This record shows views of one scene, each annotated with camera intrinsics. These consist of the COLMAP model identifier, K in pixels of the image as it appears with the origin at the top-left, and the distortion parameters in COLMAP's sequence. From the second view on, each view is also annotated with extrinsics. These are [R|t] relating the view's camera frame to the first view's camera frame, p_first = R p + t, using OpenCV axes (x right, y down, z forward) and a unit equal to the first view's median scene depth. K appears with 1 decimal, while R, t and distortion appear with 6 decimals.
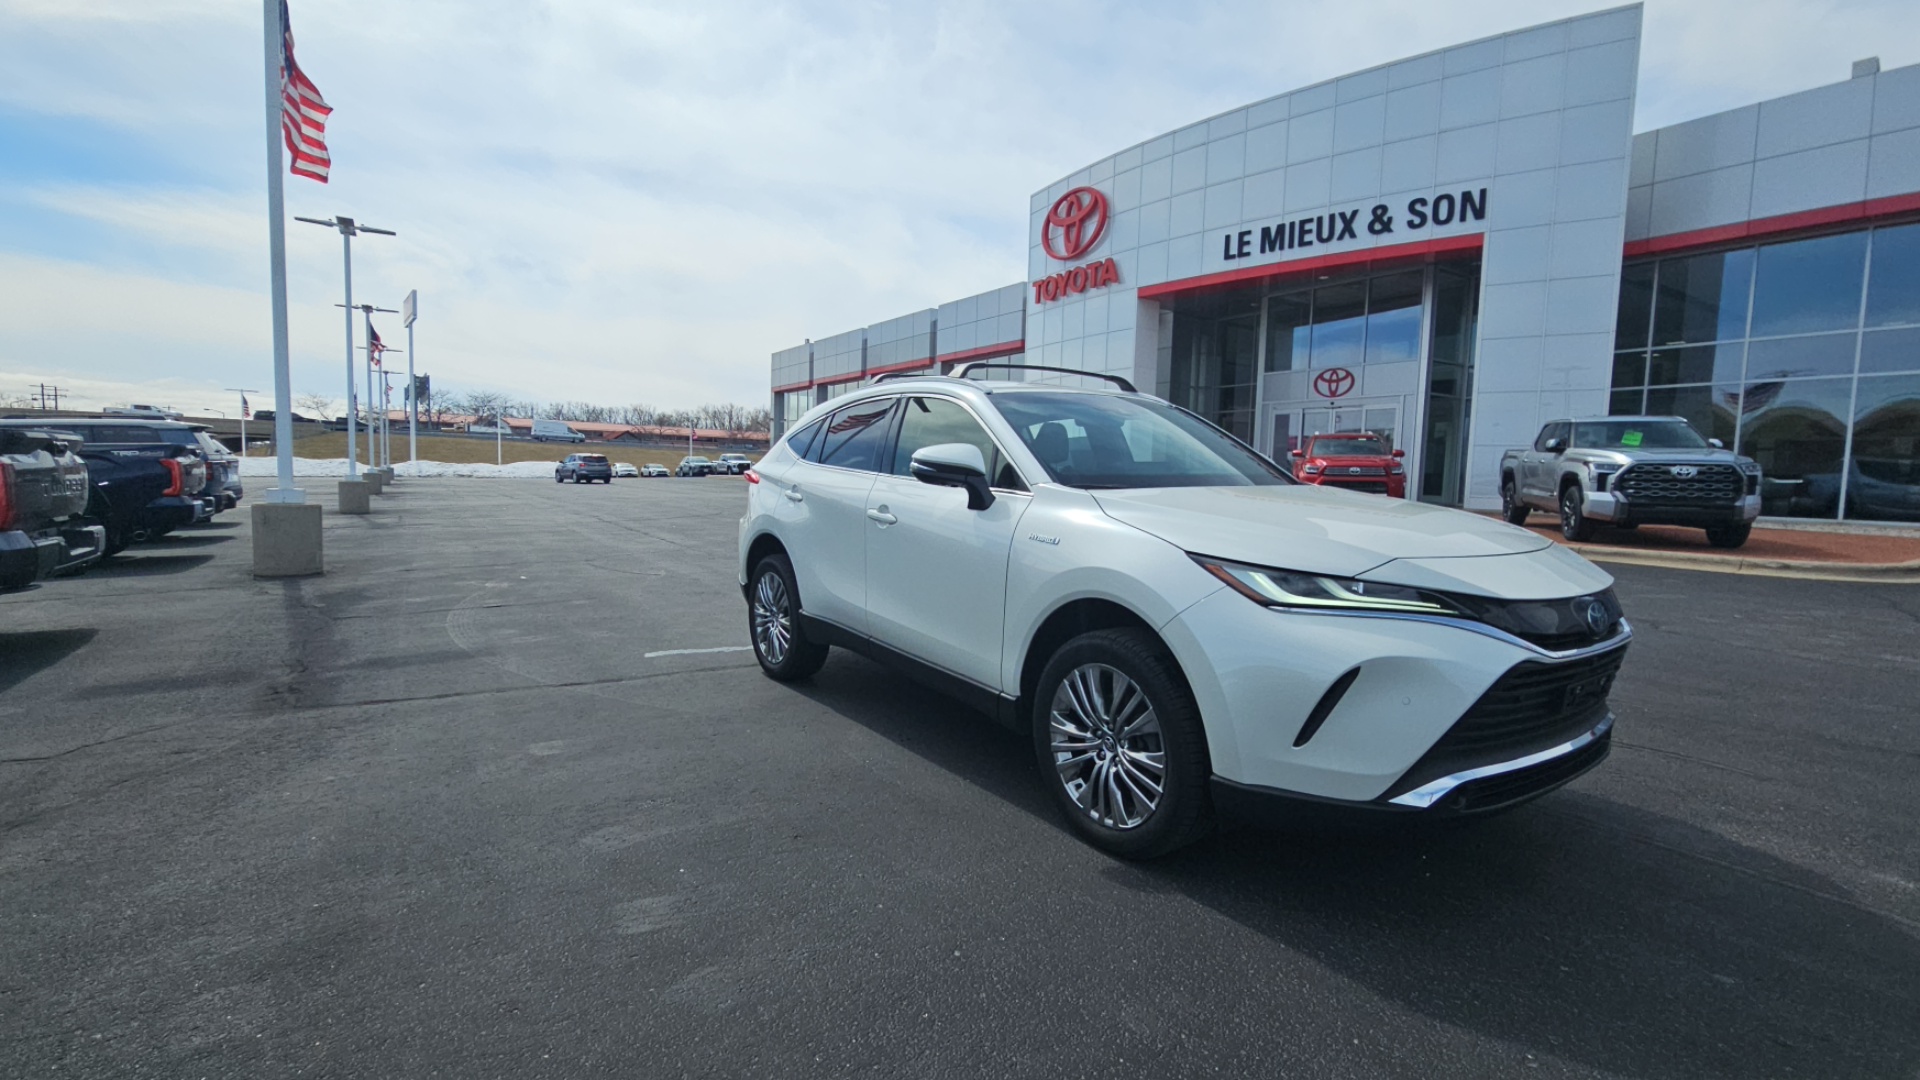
lens RADIAL K [[852.6, 0, 977.8], [0, 852.6, 552.9], [0, 0, 1]] dist [0.011554, -0.008611]
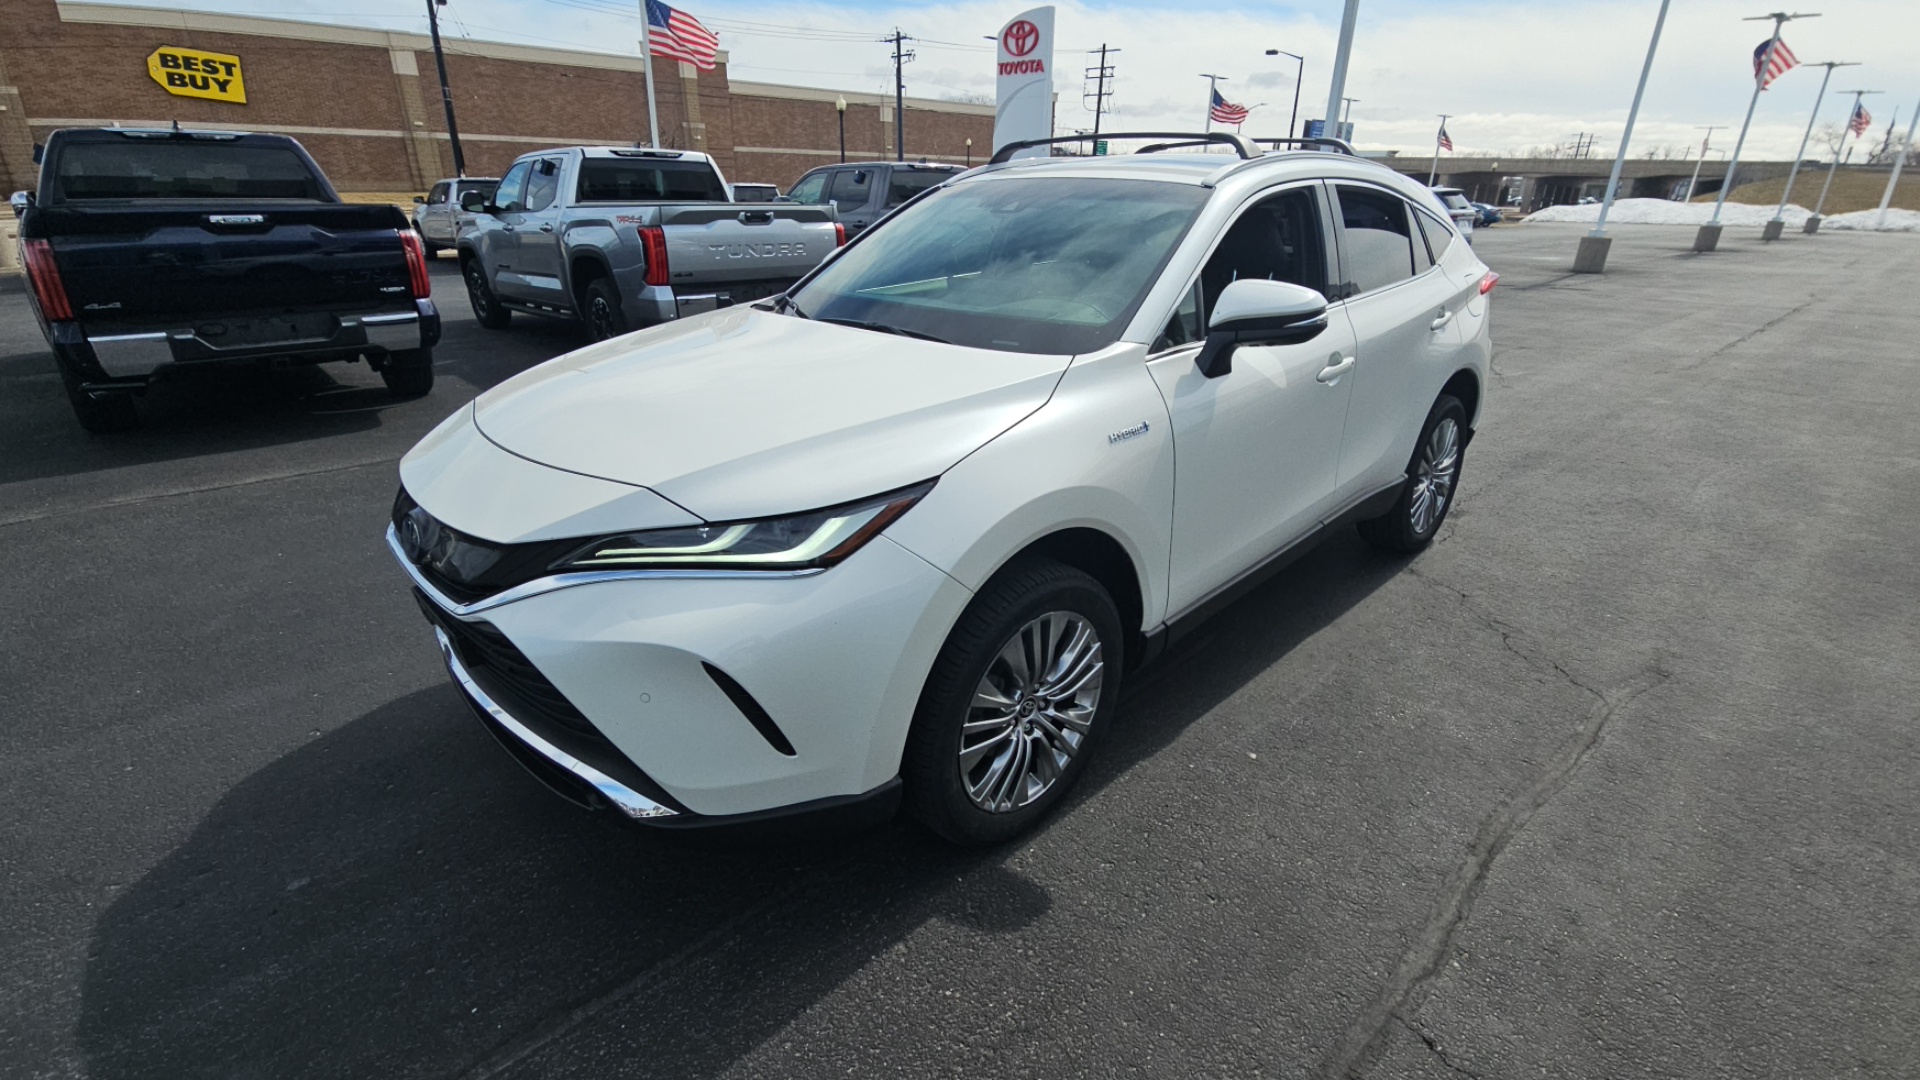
lens RADIAL K [[852.6, 0, 977.0], [0, 852.6, 544.3], [0, 0, 1]] dist [0.011554, -0.008611]
pose [[0.154002, 0.368299, -0.916864, 0.300099], [-0.108804, 0.928611, 0.354743, -0.048874], [0.982062, 0.045127, 0.183081, 0.270497]]
